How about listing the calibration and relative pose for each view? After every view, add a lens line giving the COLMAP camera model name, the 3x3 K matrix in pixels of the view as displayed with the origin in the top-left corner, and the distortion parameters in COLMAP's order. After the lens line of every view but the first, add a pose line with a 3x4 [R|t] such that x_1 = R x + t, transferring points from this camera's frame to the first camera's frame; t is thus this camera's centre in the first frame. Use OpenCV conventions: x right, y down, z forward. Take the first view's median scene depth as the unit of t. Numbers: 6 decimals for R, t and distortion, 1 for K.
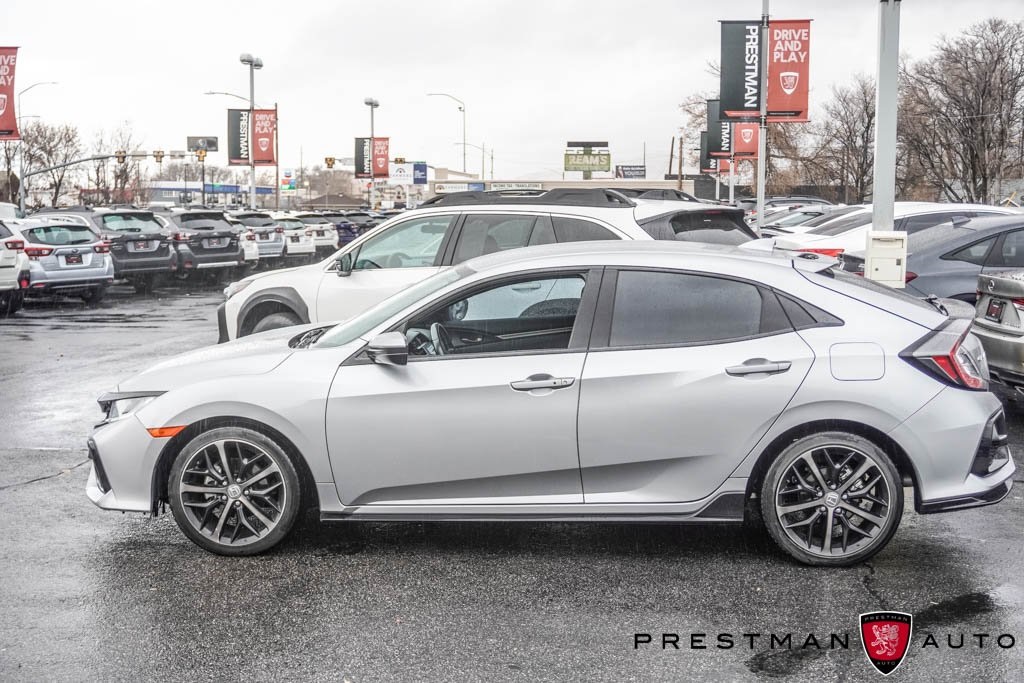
lens RADIAL K [[1320.0, 0, 512.7], [0, 1320.0, 344.5], [0, 0, 1]] dist [-0.014476, 0.000000]
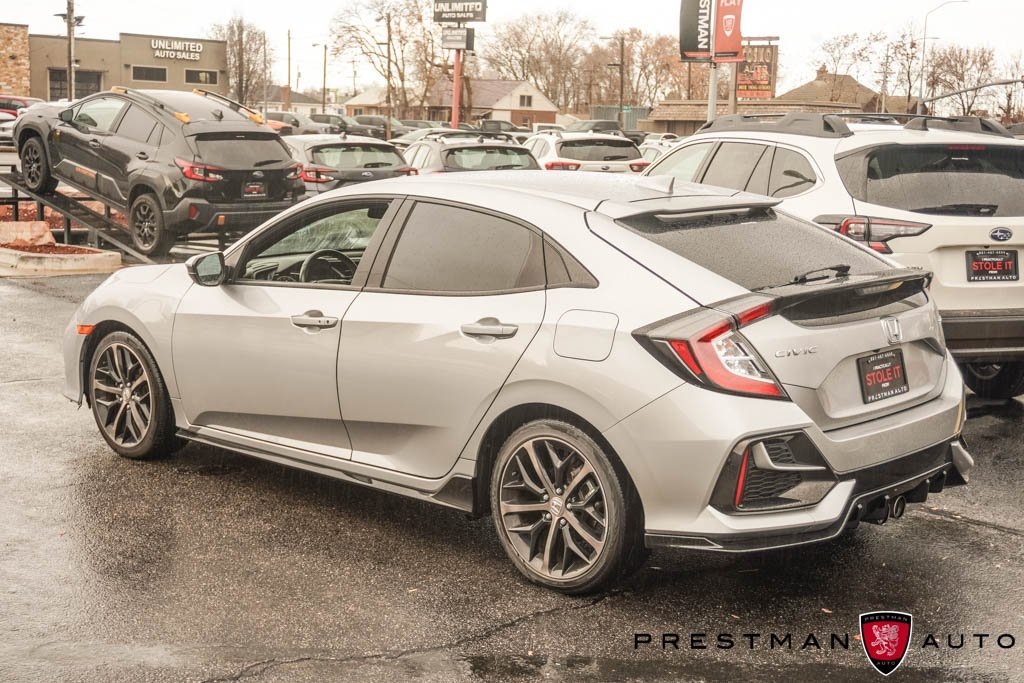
lens RADIAL K [[1421.0, 0, 513.6], [0, 1421.0, 340.2], [0, 0, 1]] dist [0.029627, 0.000000]
pose [[0.789020, 0.114815, -0.603544, 0.713210], [-0.092149, 0.993386, 0.068509, -0.036345], [0.607418, 0.001561, 0.794381, 0.303646]]
